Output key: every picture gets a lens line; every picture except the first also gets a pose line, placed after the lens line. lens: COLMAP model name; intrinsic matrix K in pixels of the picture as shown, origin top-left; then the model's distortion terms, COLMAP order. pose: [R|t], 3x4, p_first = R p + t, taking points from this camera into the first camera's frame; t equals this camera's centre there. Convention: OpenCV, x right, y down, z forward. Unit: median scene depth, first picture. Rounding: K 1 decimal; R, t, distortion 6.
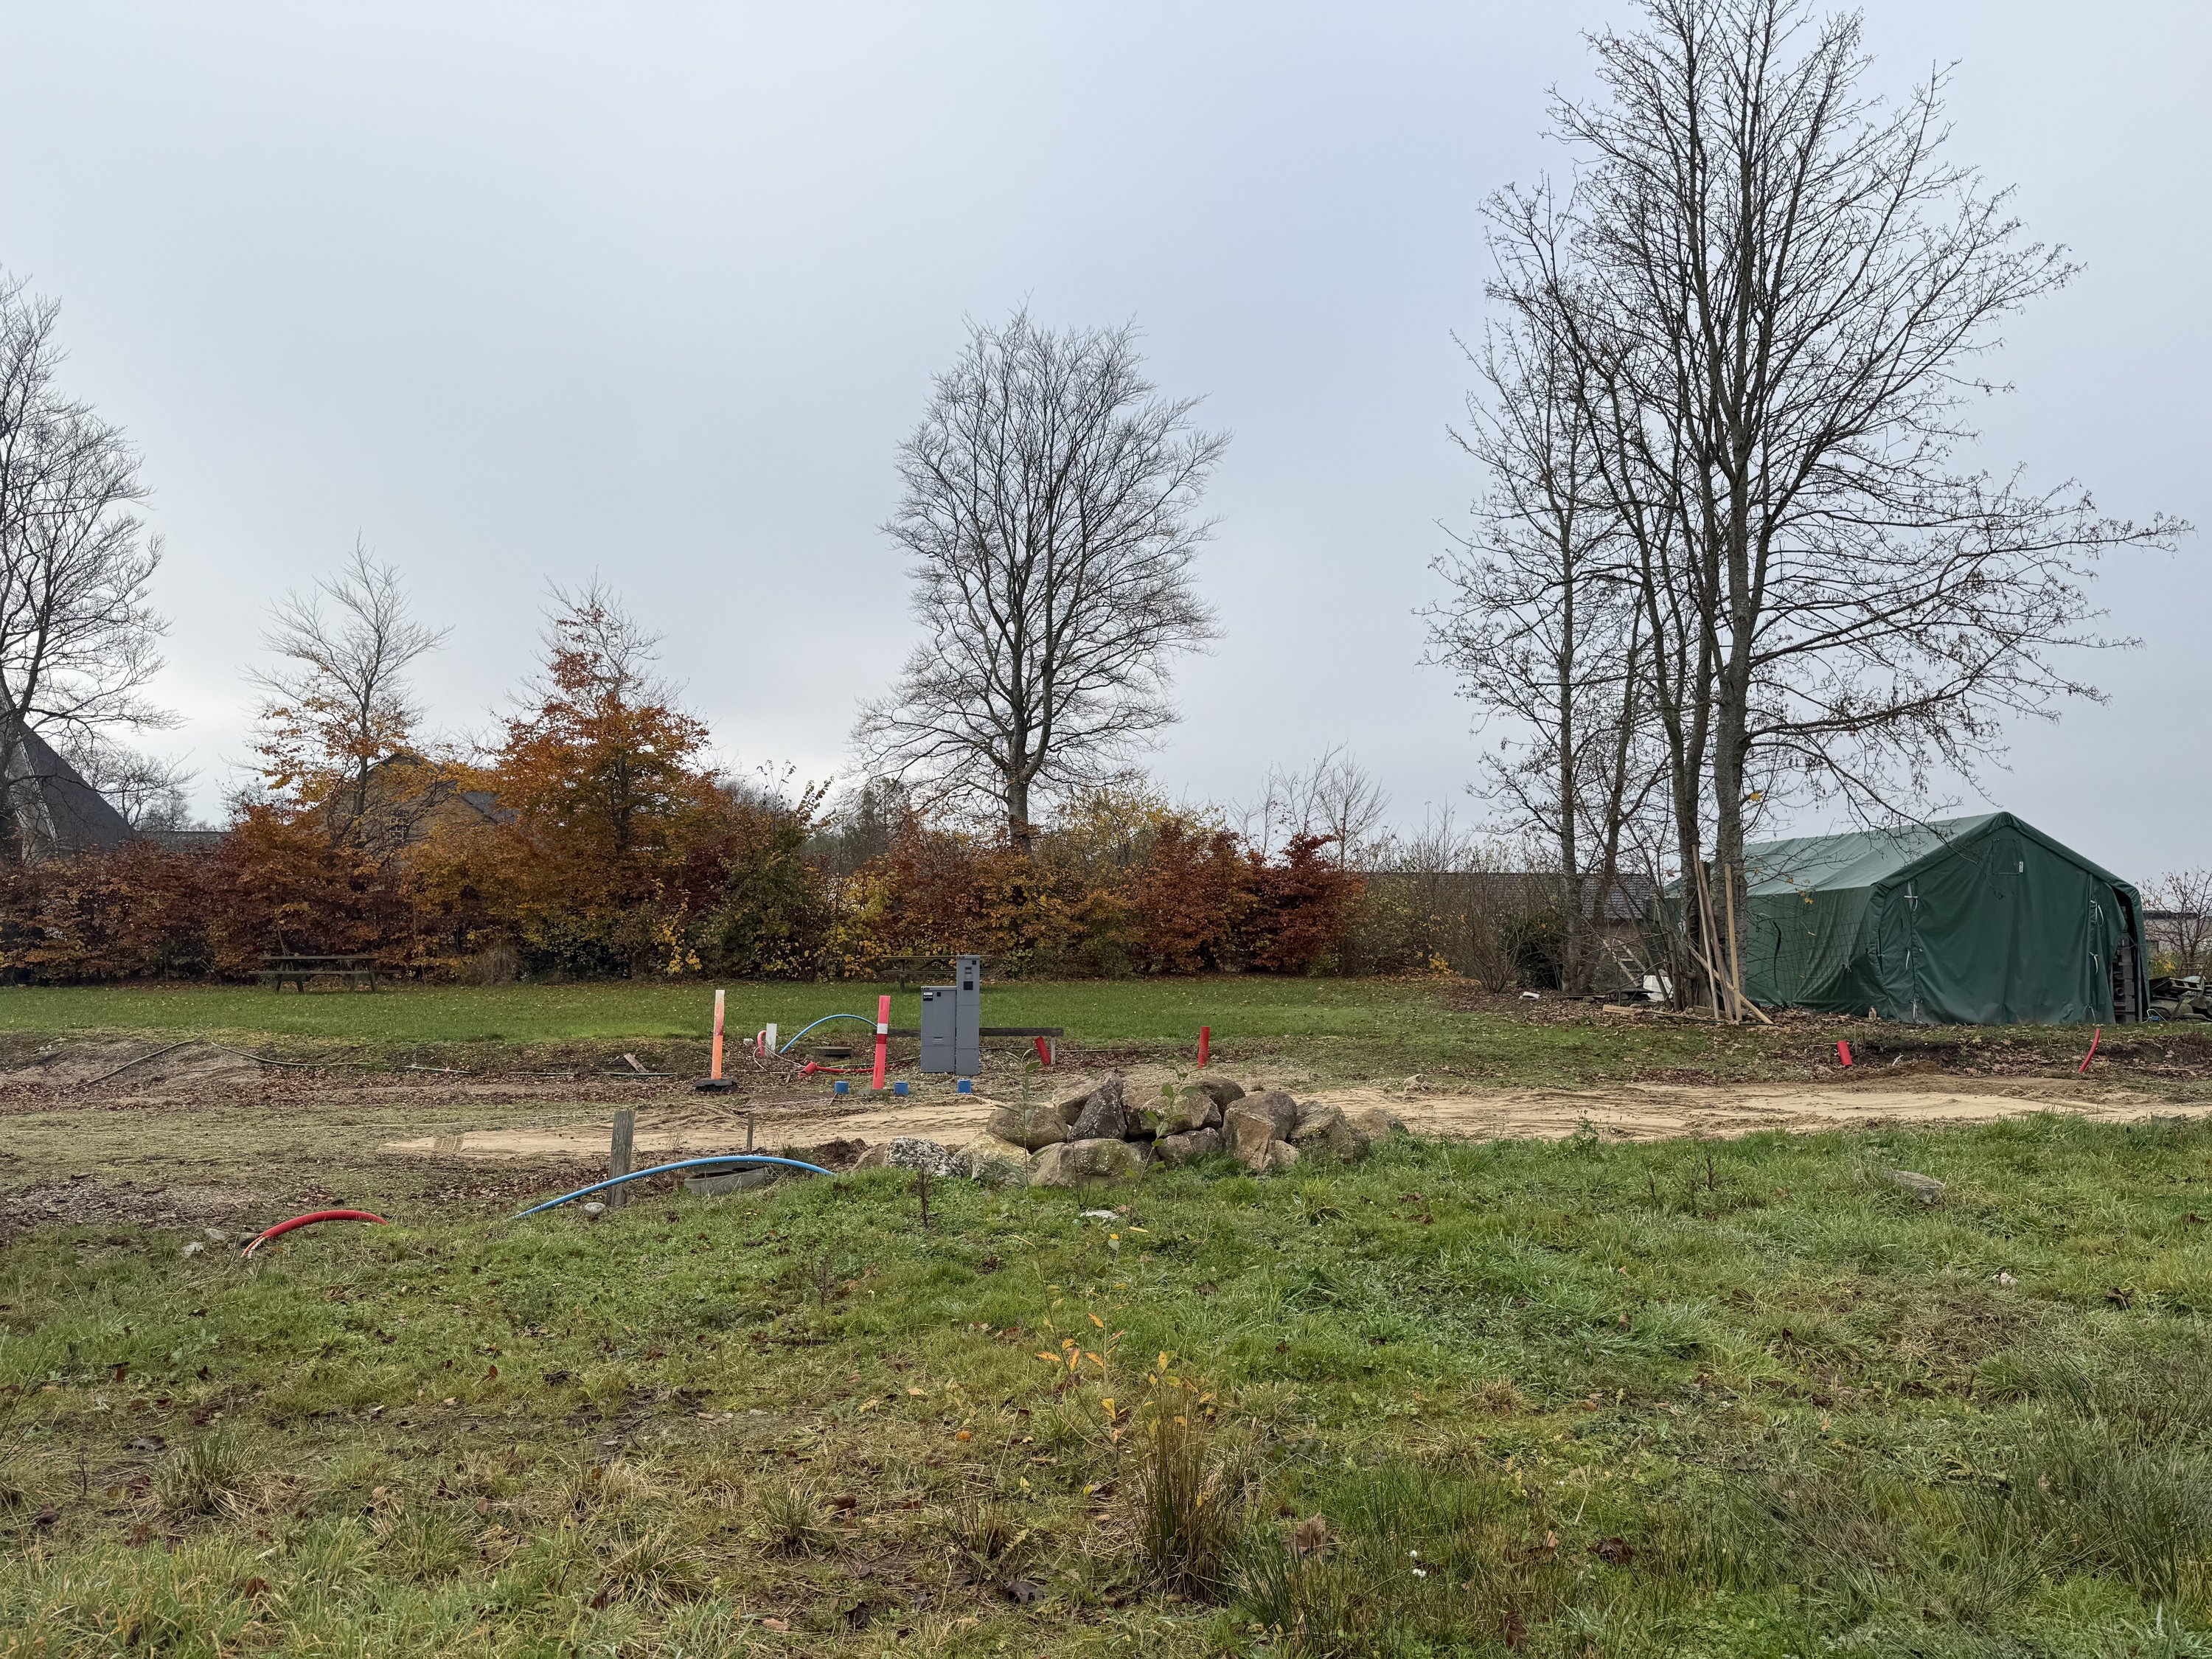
lens RADIAL K [[1494.3, 0, 1106.2], [0, 1494.3, 846.0], [0, 0, 1]] dist [0.106056, -0.142252]
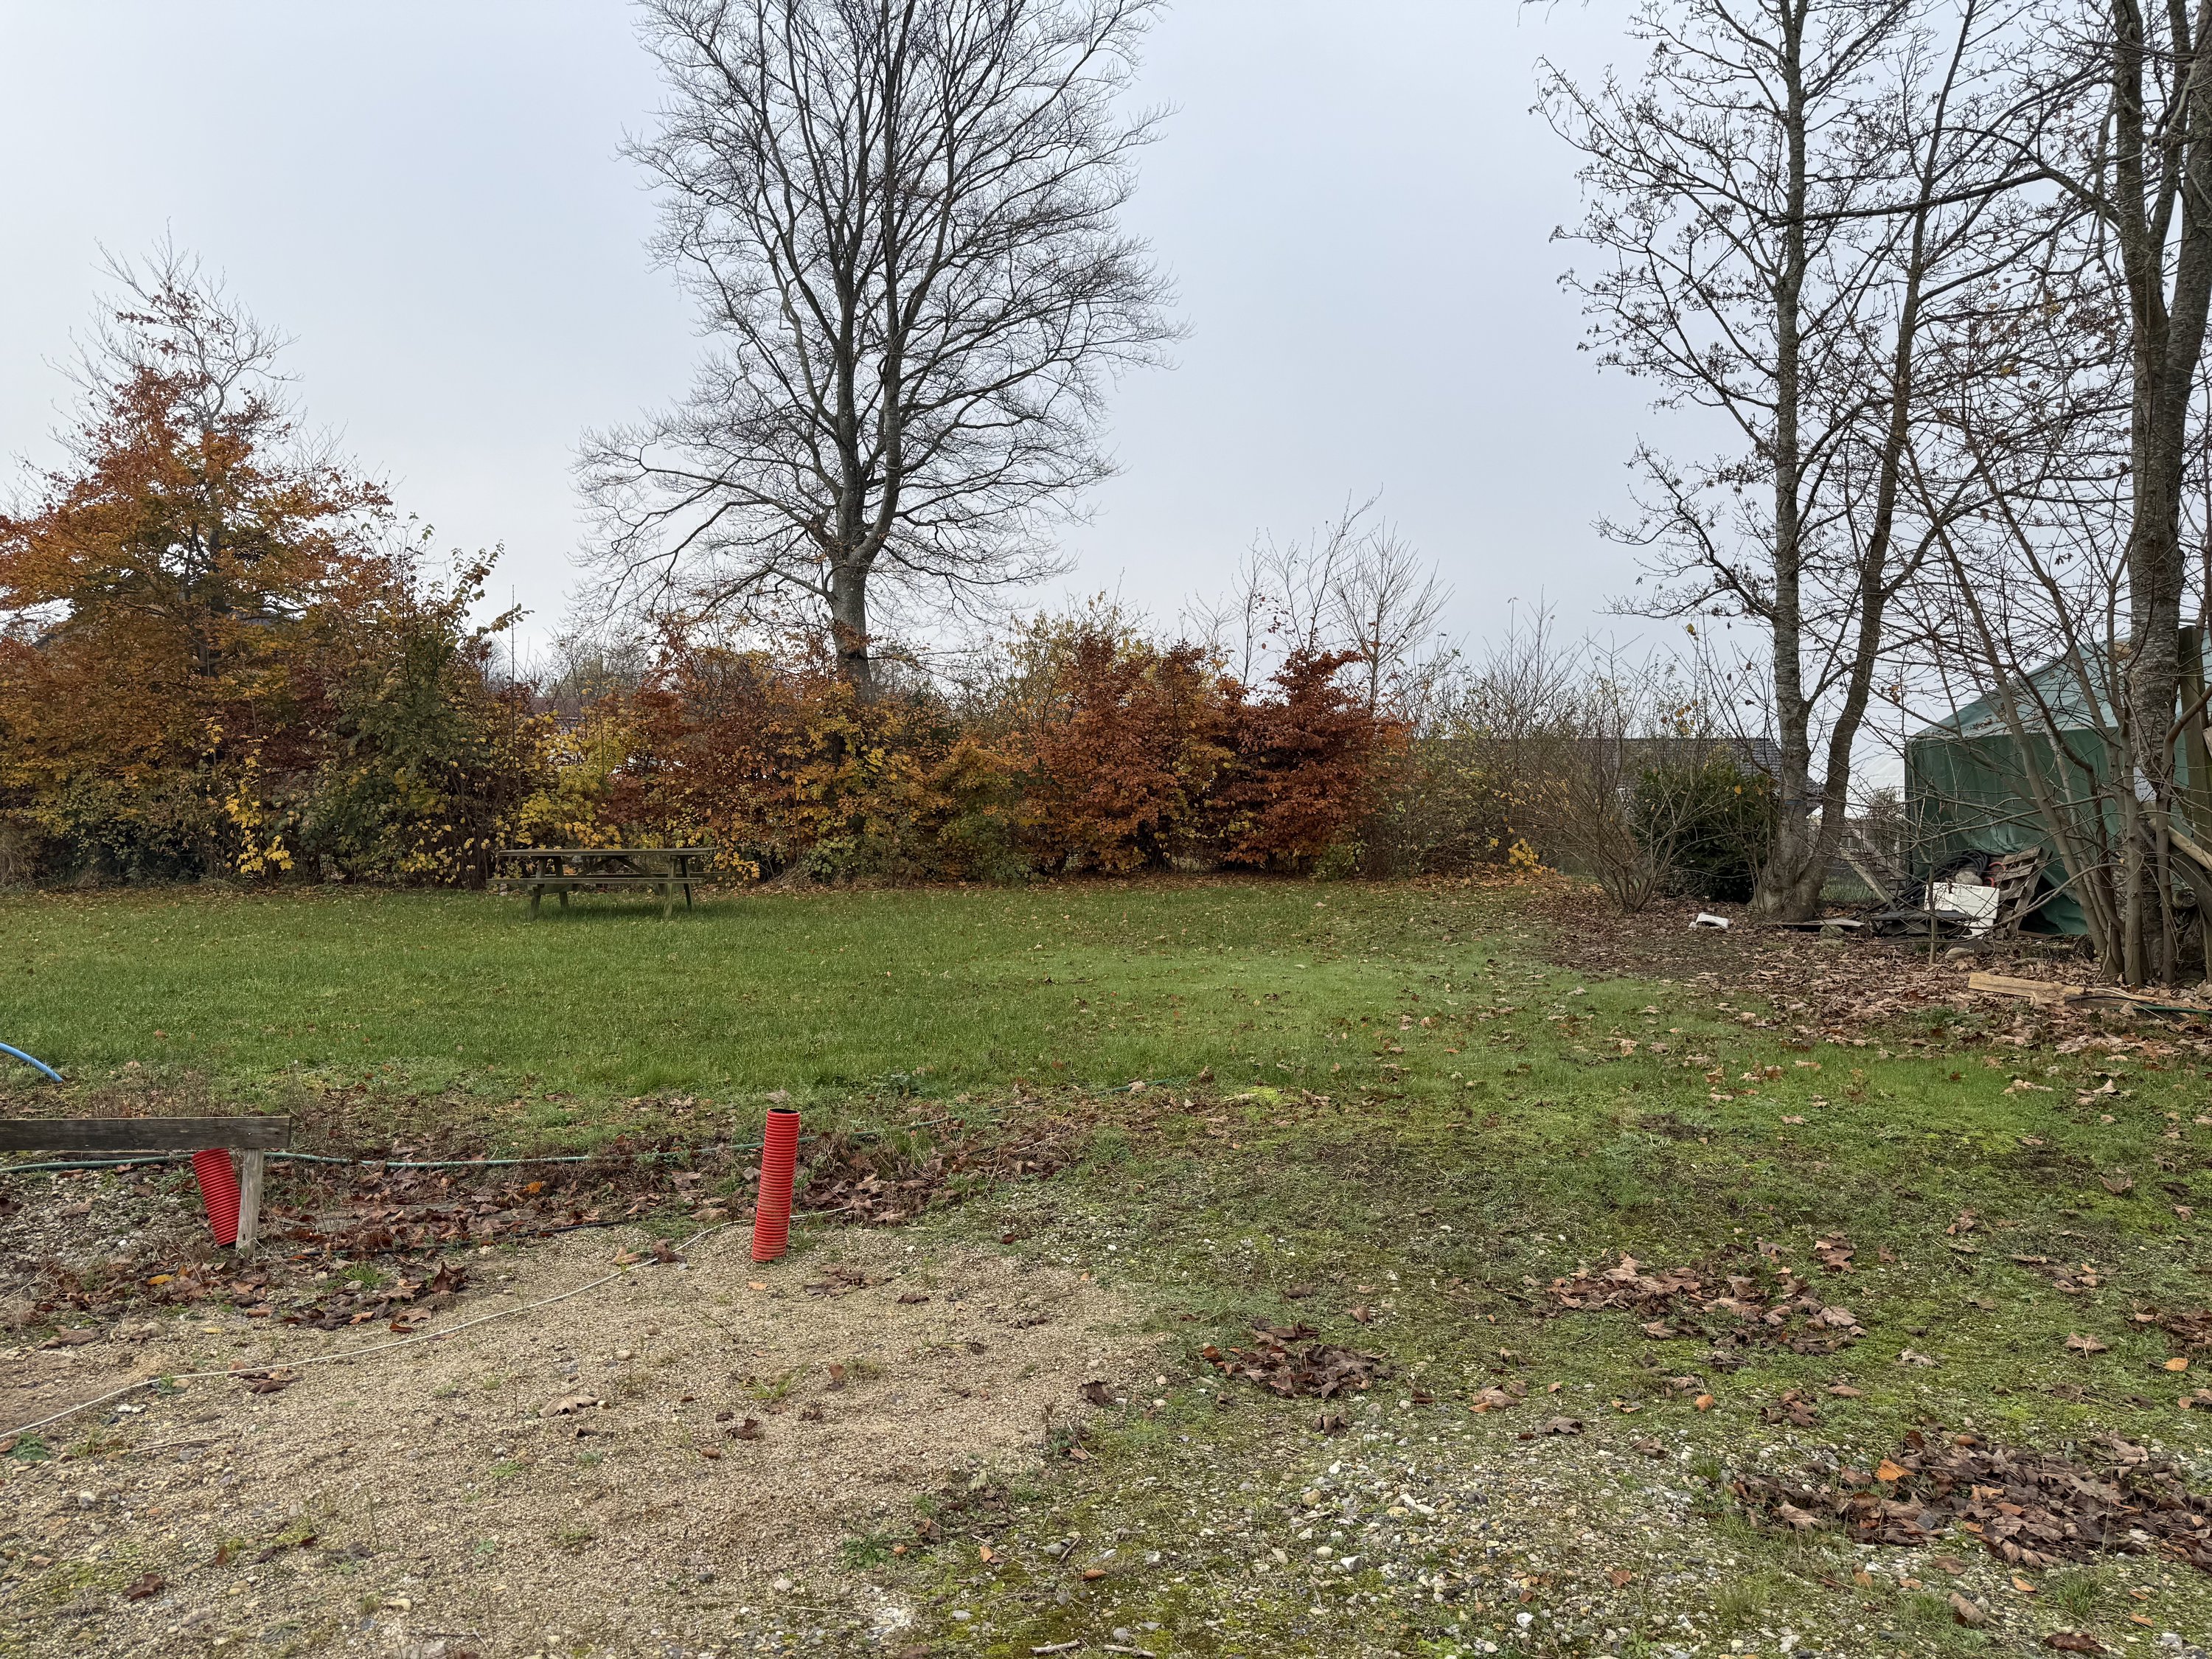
lens RADIAL K [[1494.3, 0, 1106.2], [0, 1494.3, 846.0], [0, 0, 1]] dist [0.106056, -0.142252]
pose [[0.999220, -0.001050, -0.039473, 0.074399], [0.004077, 0.997047, 0.076682, 0.025763], [0.039276, -0.076784, 0.996274, 0.382341]]
